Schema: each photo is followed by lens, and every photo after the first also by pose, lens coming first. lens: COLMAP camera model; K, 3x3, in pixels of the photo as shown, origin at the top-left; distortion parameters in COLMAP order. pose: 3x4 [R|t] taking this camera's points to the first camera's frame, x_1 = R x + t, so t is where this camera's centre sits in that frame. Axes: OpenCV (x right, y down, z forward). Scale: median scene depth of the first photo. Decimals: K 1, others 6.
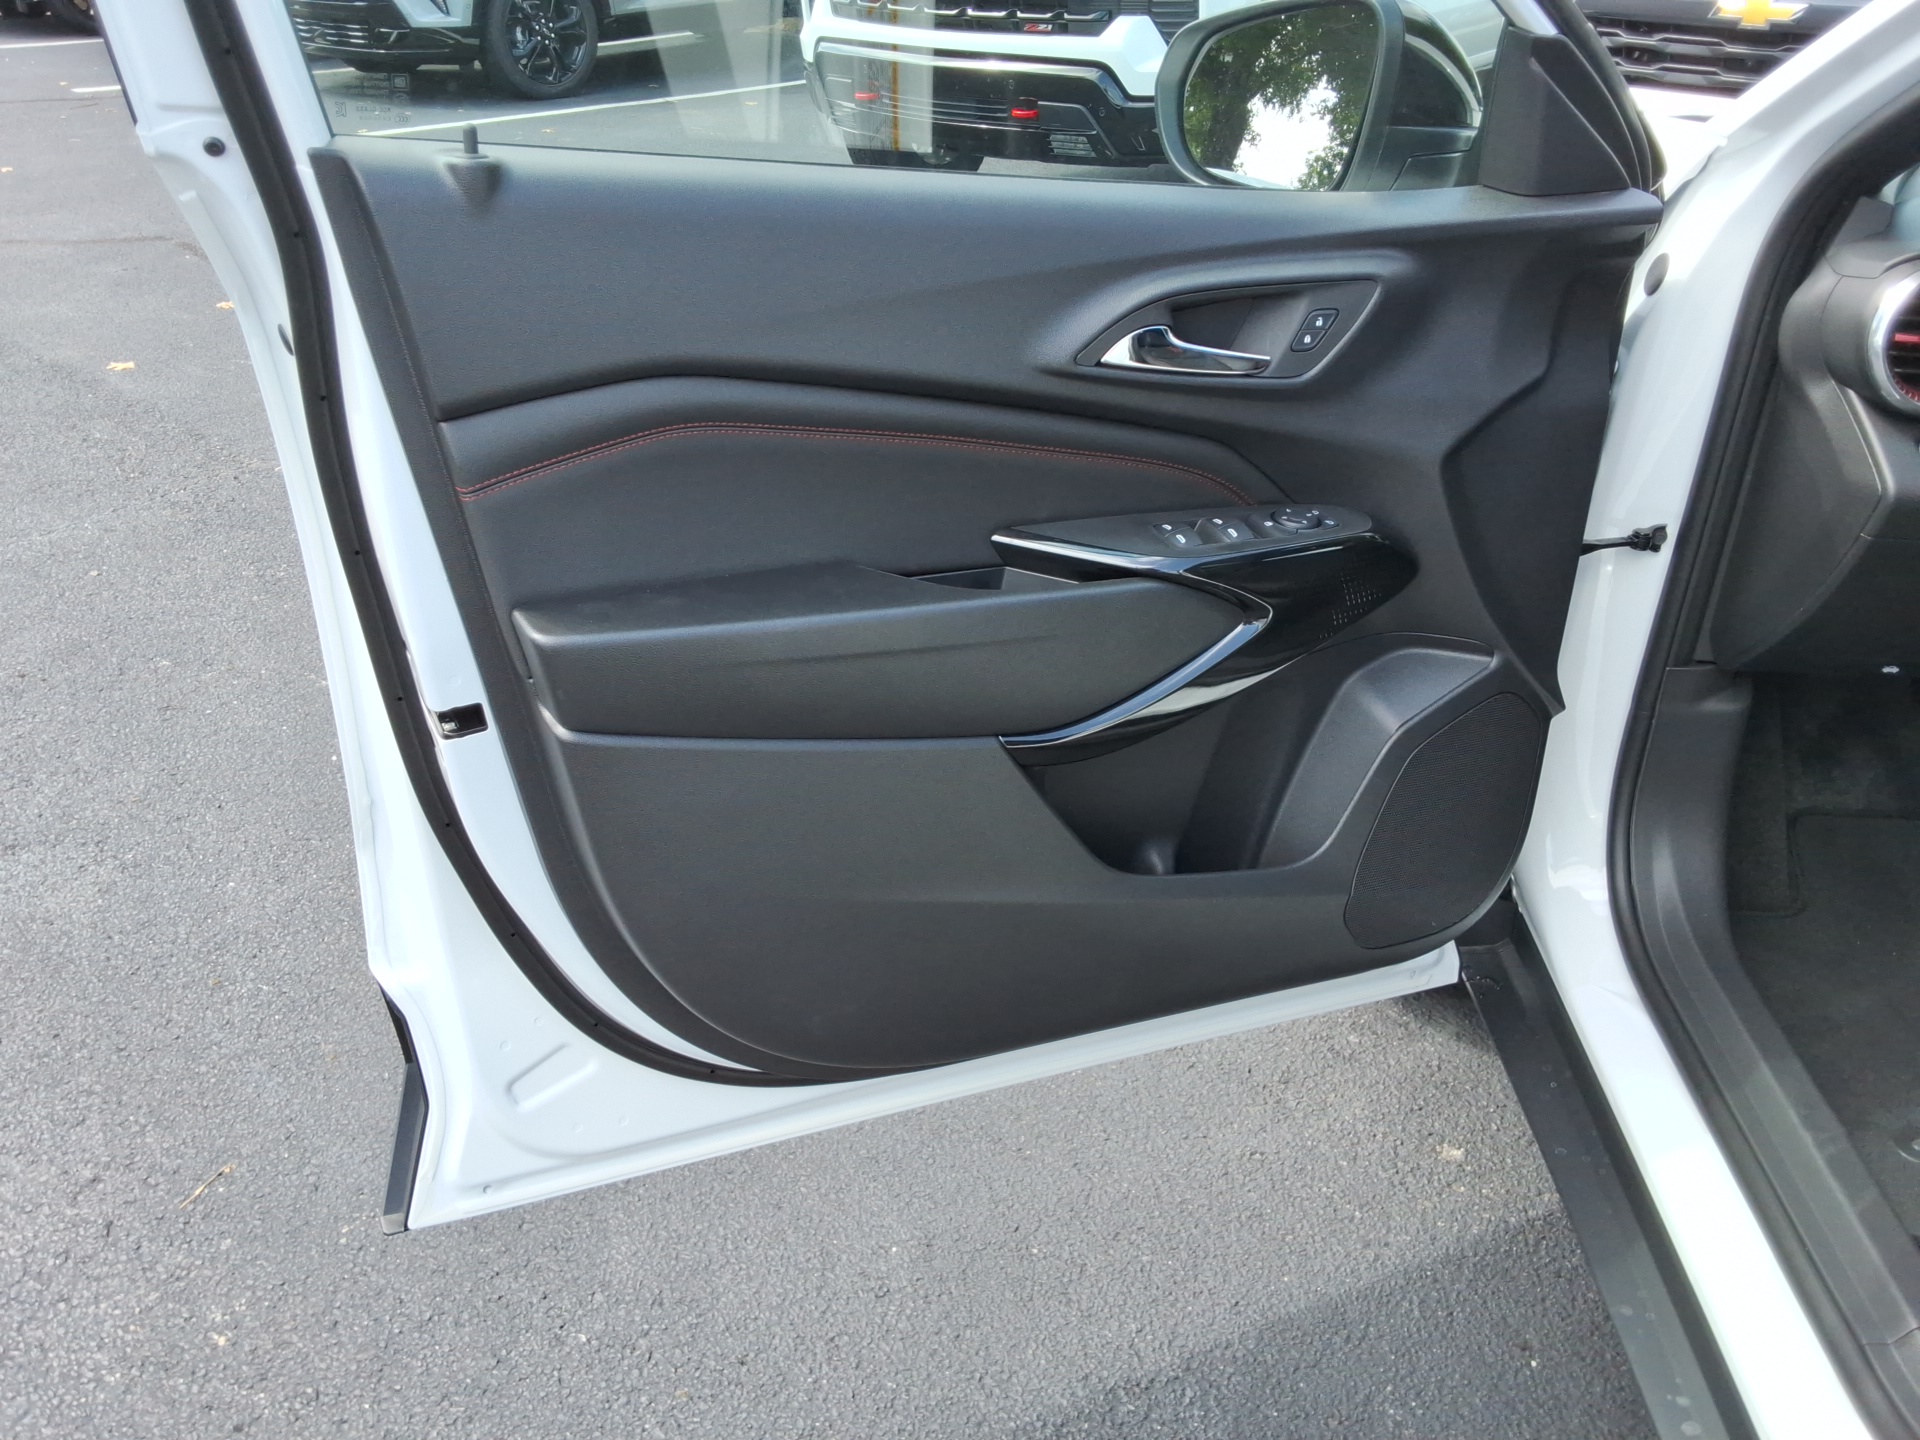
lens RADIAL K [[1537.5, 0, 973.3], [0, 1537.5, 714.7], [0, 0, 1]] dist [0.104706, -0.137146]
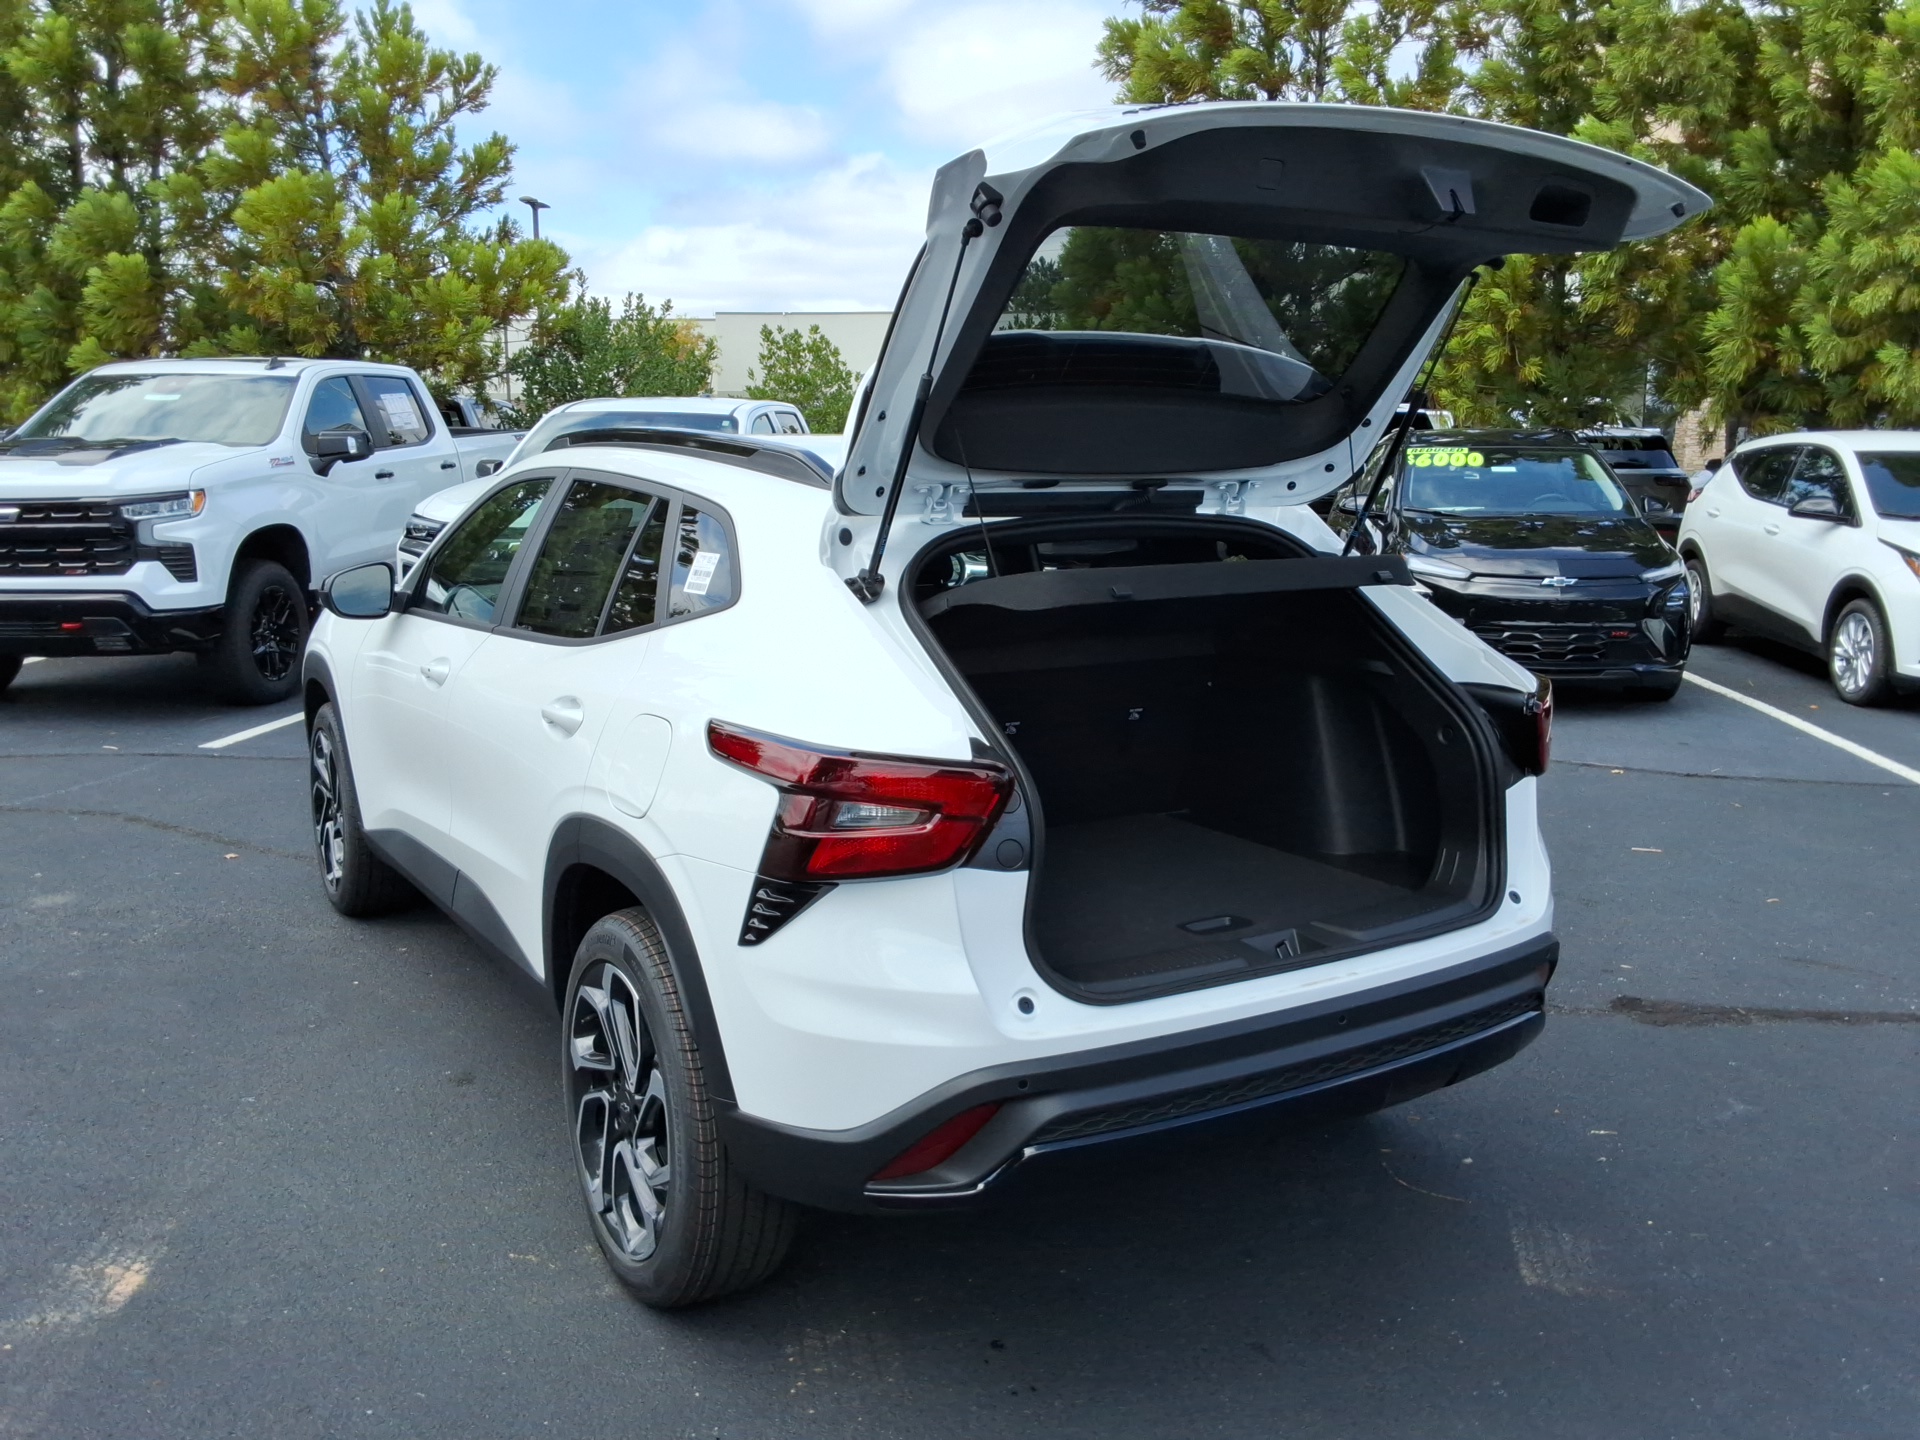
lens RADIAL K [[1528.0, 0, 987.2], [0, 1528.0, 709.0], [0, 0, 1]] dist [0.120496, -0.193583]
pose [[0.808642, -0.093262, 0.580862, -0.076497], [0.270652, 0.935637, -0.226562, 0.147591], [-0.522347, 0.340419, 0.781837, -0.330972]]
